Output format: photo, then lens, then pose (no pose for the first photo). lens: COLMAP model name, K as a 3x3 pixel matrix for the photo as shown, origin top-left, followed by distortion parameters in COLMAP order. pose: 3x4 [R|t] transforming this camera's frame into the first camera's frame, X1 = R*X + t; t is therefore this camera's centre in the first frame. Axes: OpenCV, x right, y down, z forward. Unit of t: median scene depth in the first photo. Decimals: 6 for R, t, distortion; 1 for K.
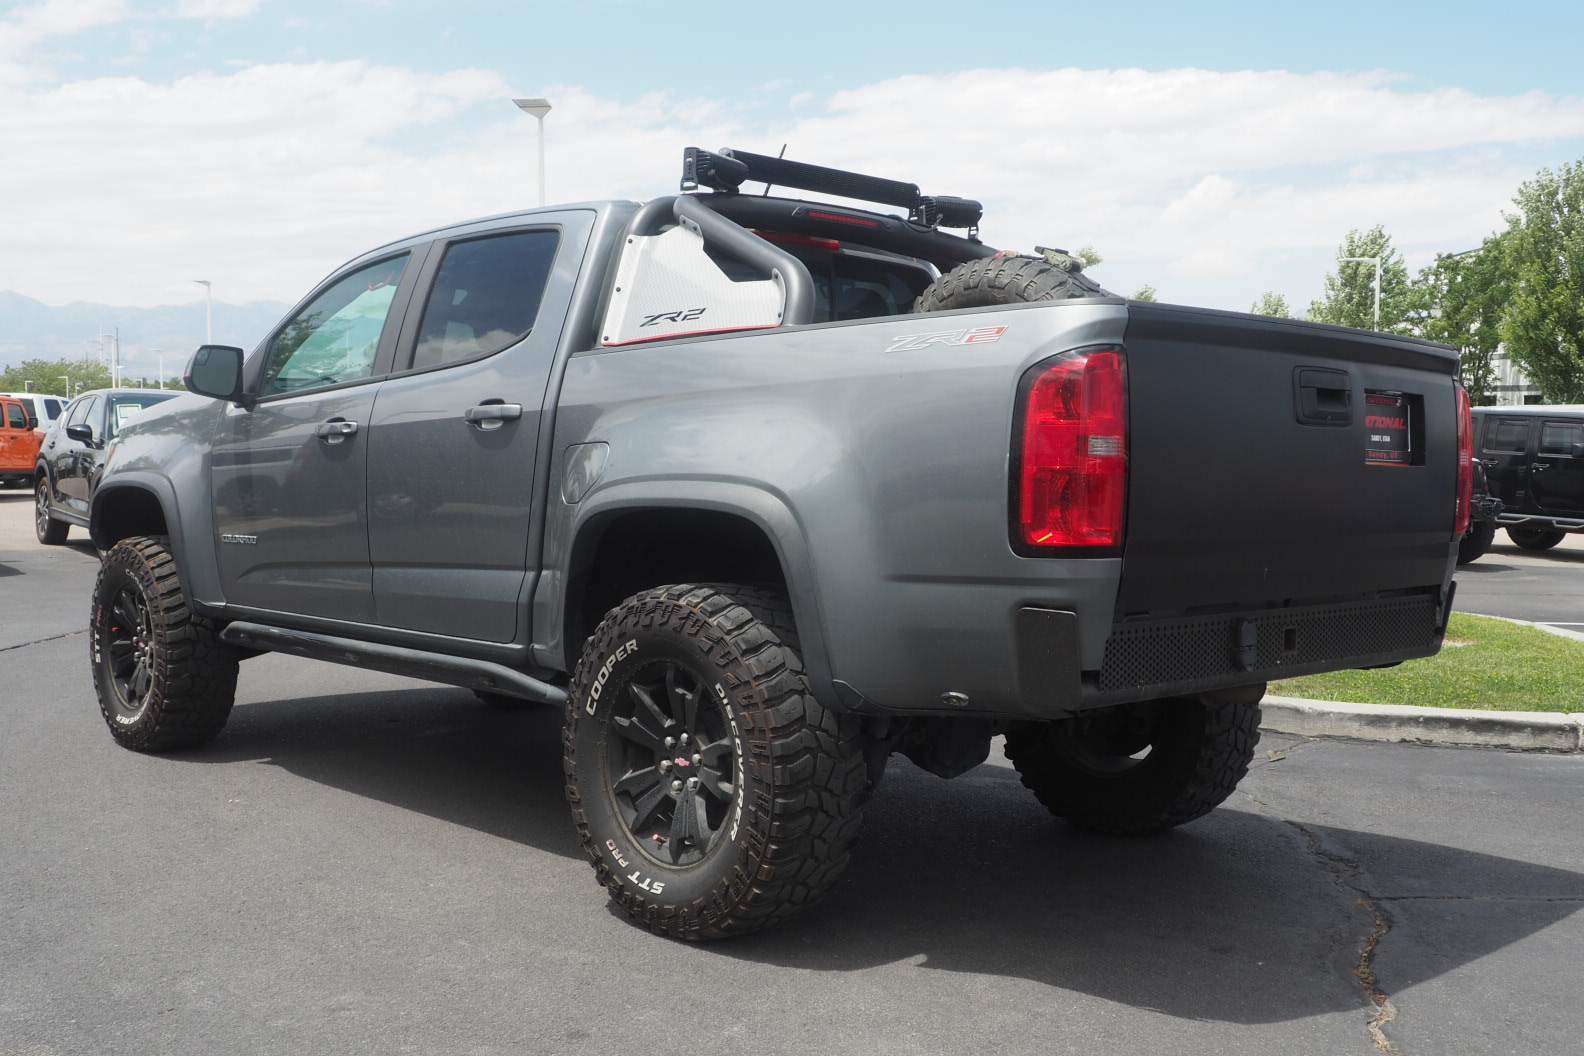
lens RADIAL K [[1594.5, 0, 792.0], [0, 1594.5, 528.0], [0, 0, 1]] dist [0.002285, 0.005401]
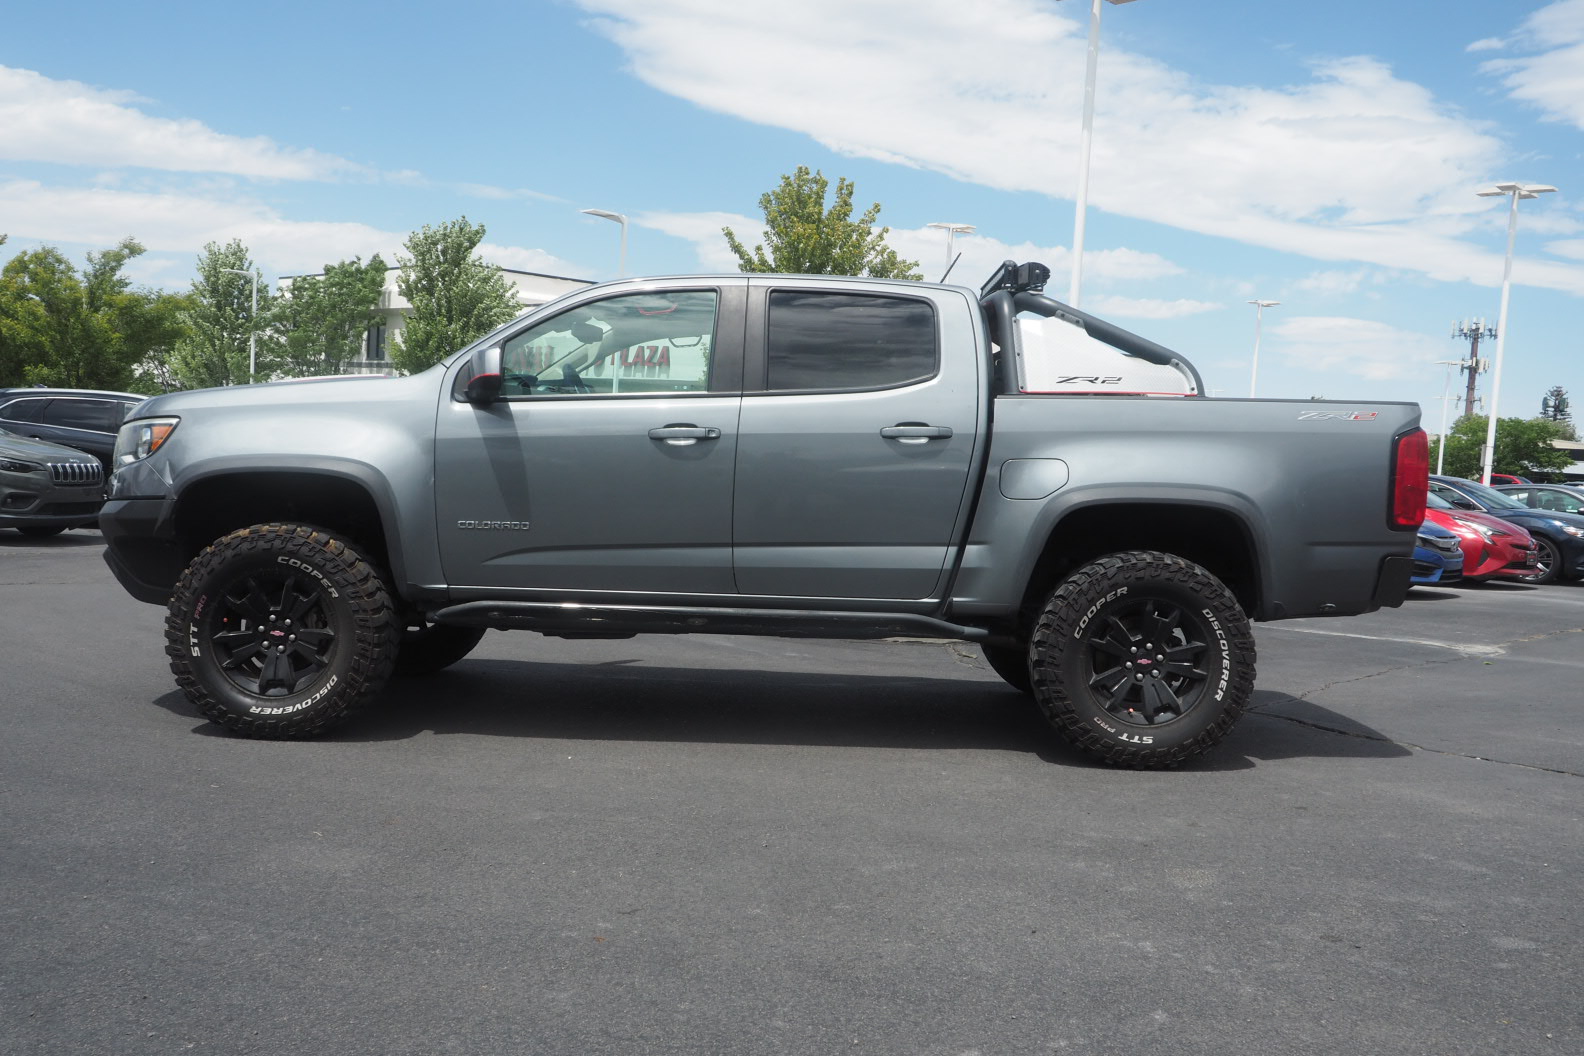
lens RADIAL K [[1364.5, 0, 792.0], [0, 1364.5, 528.0], [0, 0, 1]] dist [0.014566, -0.010030]
pose [[0.689994, -0.011823, 0.723719, -1.264450], [-0.001827, 0.999835, 0.018076, -0.011993], [-0.723813, -0.013794, 0.689858, 0.296794]]
